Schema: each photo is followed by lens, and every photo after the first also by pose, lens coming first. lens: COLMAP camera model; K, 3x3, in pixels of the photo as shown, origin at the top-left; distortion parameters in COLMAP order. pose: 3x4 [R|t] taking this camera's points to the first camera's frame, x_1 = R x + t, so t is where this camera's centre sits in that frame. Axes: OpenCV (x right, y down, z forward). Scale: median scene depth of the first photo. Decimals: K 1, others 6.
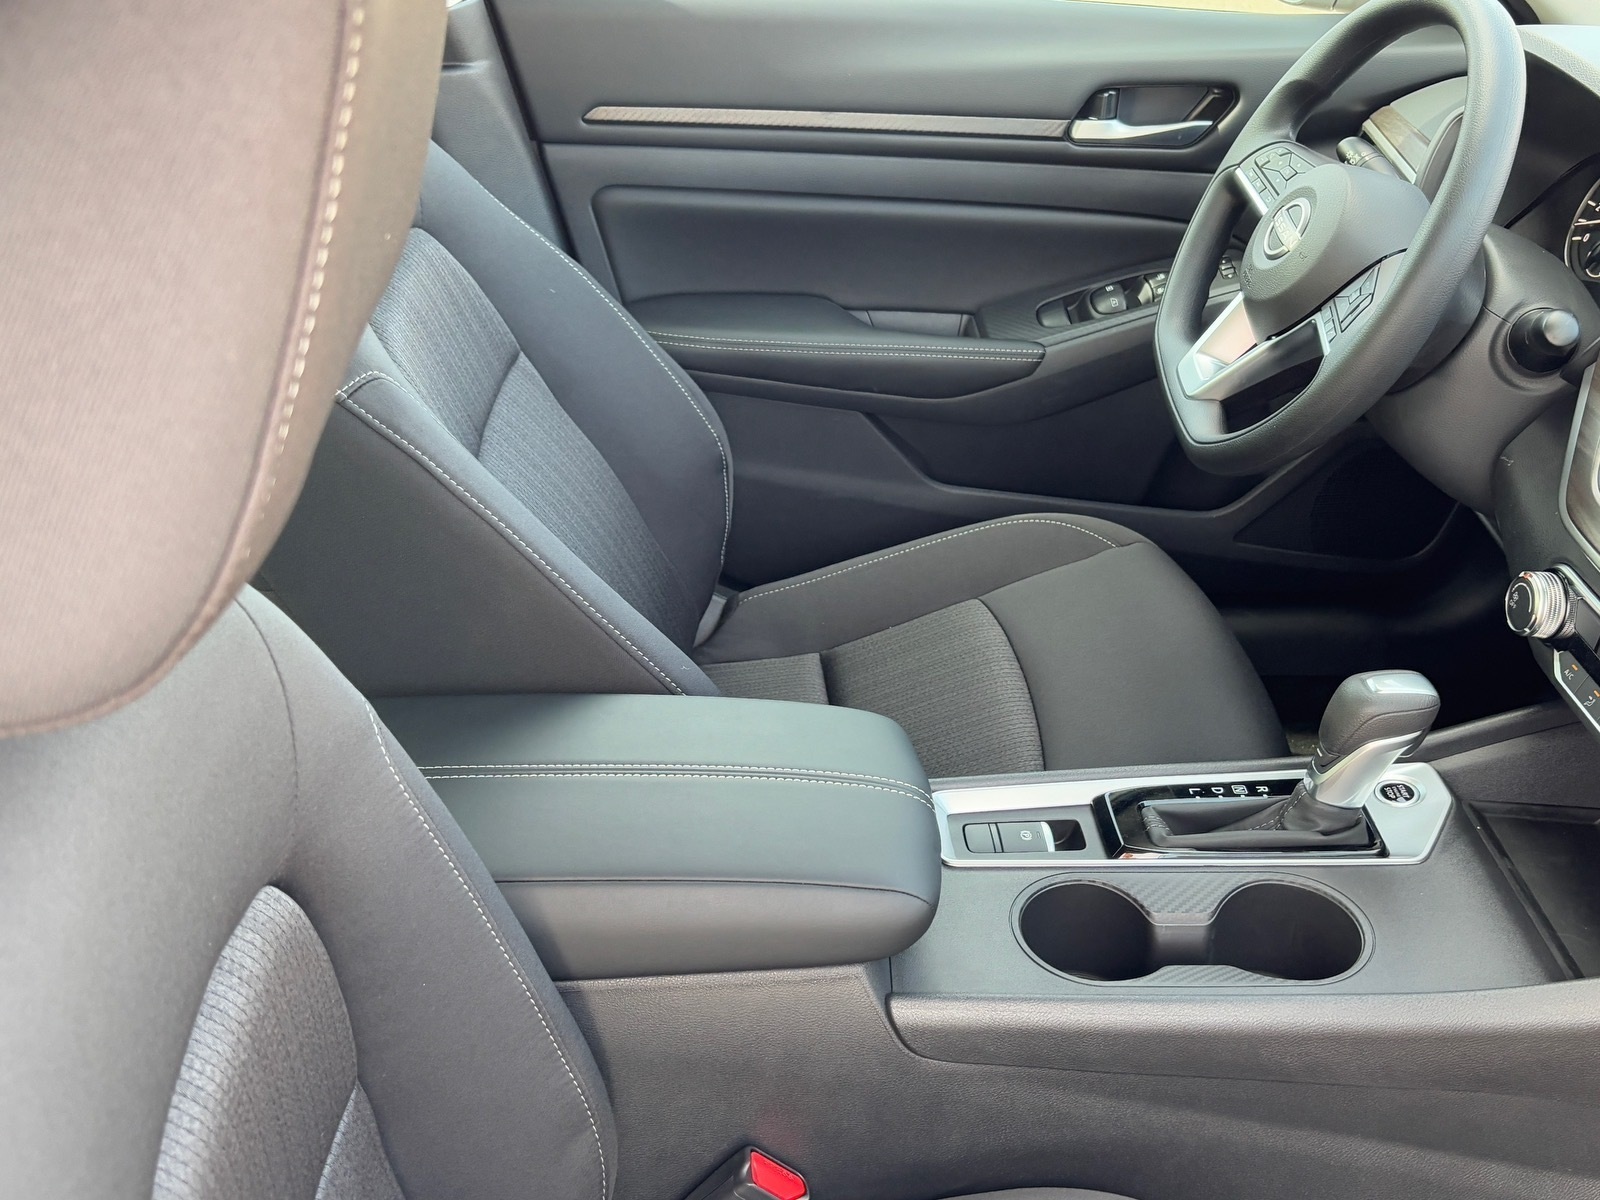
lens RADIAL K [[1729.5, 0, 789.3], [0, 1729.5, 586.0], [0, 0, 1]] dist [0.053884, 0.000000]
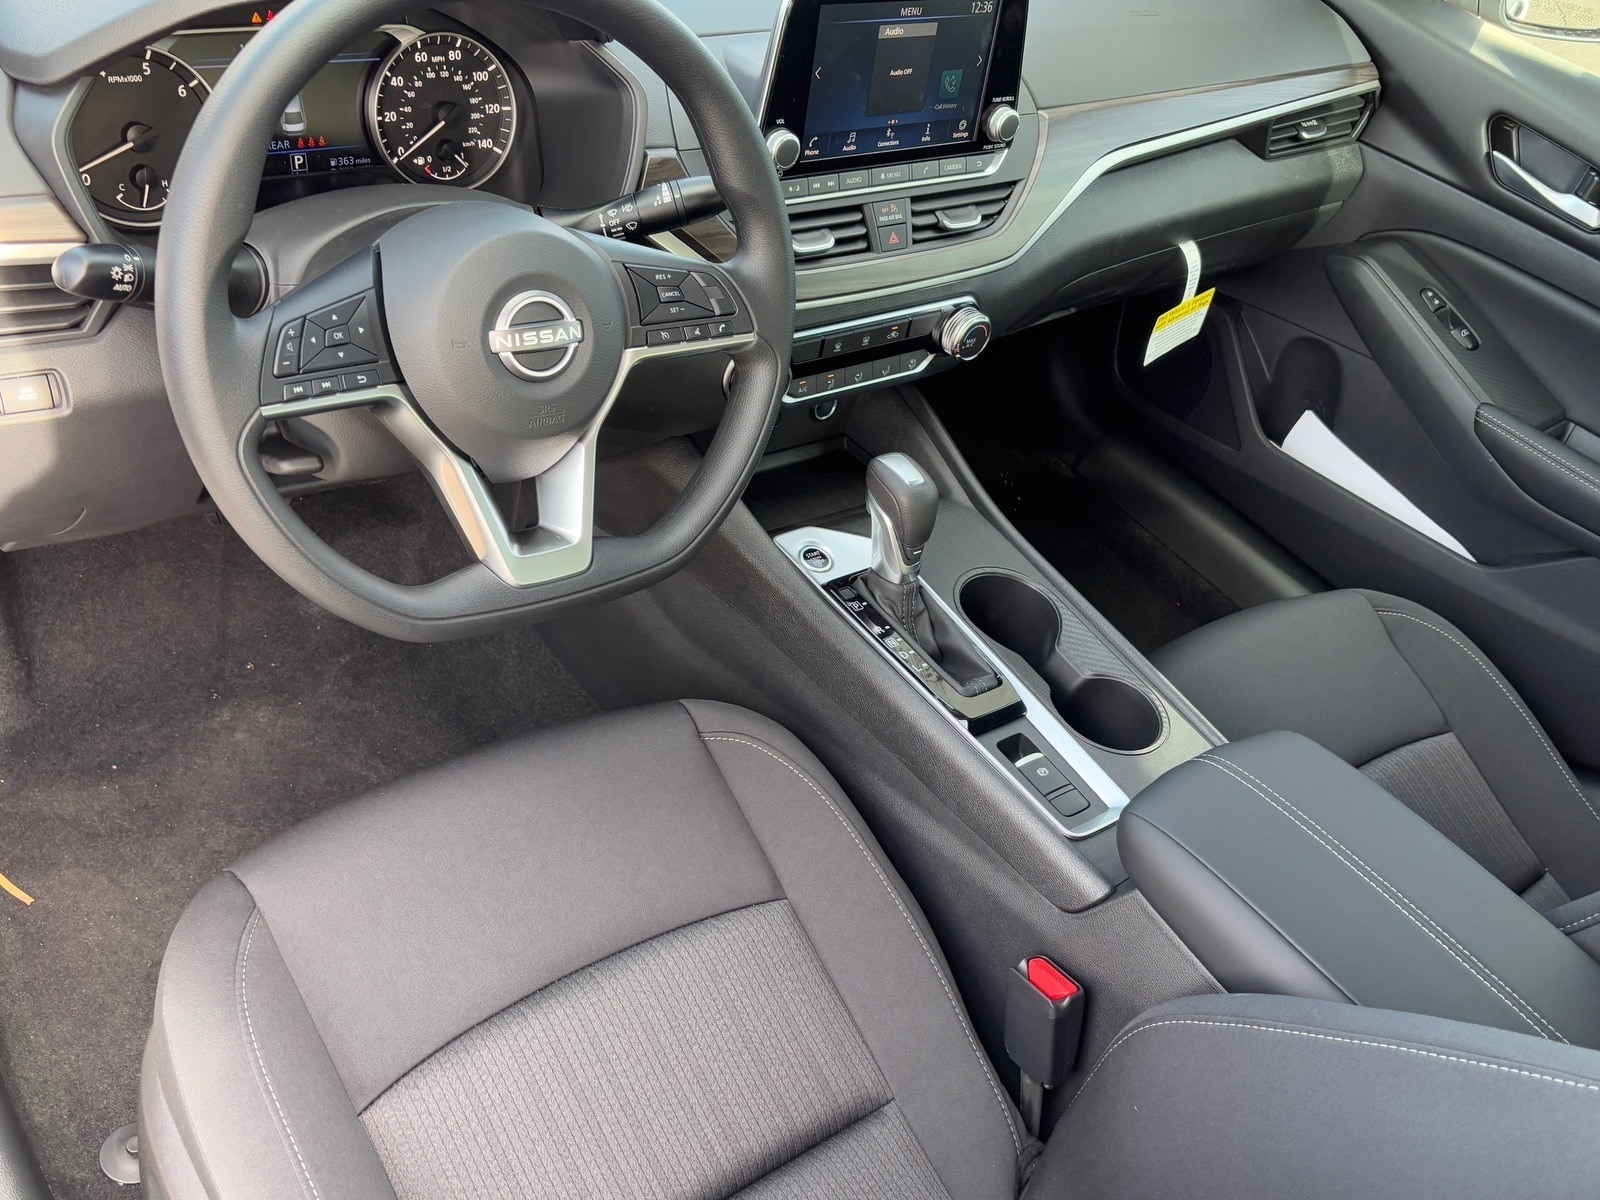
lens RADIAL K [[1487.2, 0, 802.3], [0, 1487.2, 609.8], [0, 0, 1]] dist [0.020293, 0.000000]
pose [[-0.551059, -0.656532, 0.515073, -0.185444], [0.188377, 0.503442, 0.843244, -0.679045], [-0.812926, 0.561705, -0.153751, 1.100626]]
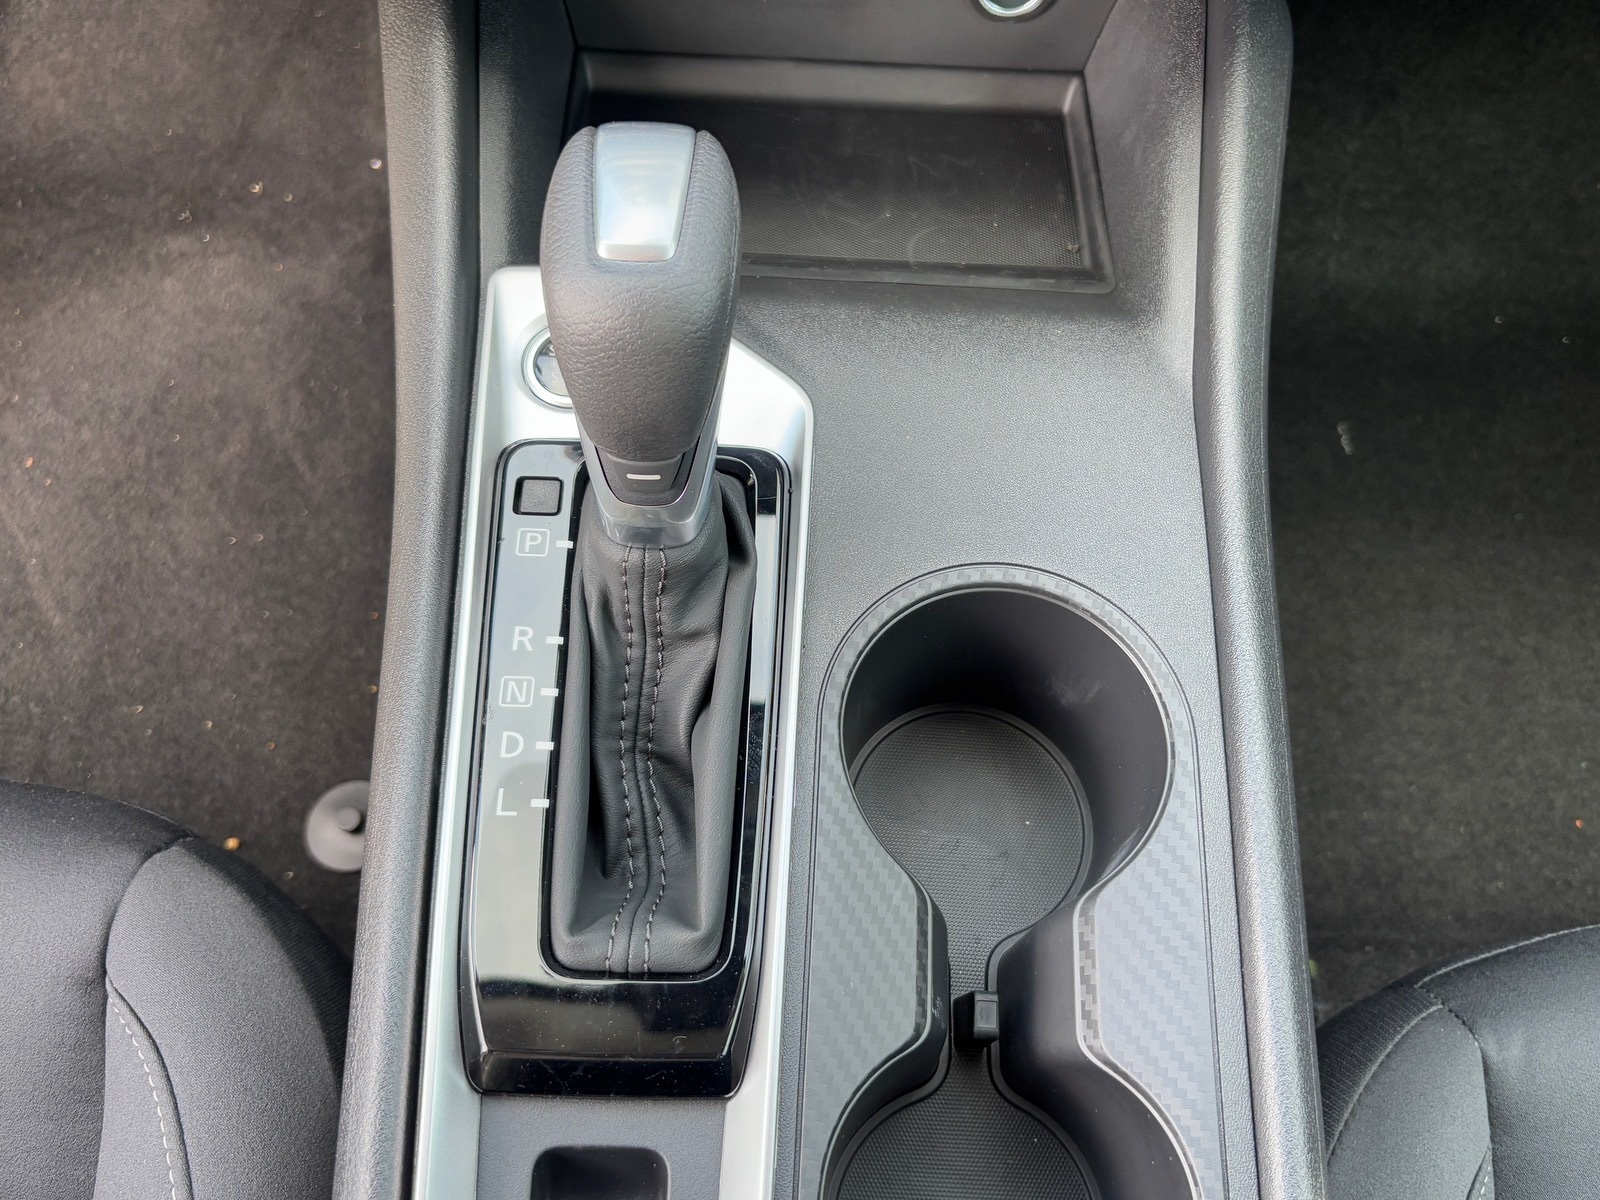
lens RADIAL K [[1391.8, 0, 808.8], [0, 1391.8, 606.5], [0, 0, 1]] dist [0.001278, 0.010420]
pose [[0.056105, -0.902631, 0.426743, 0.135061], [0.464099, 0.402012, 0.789303, -0.099208], [-0.884005, 0.153767, 0.441465, 0.742611]]
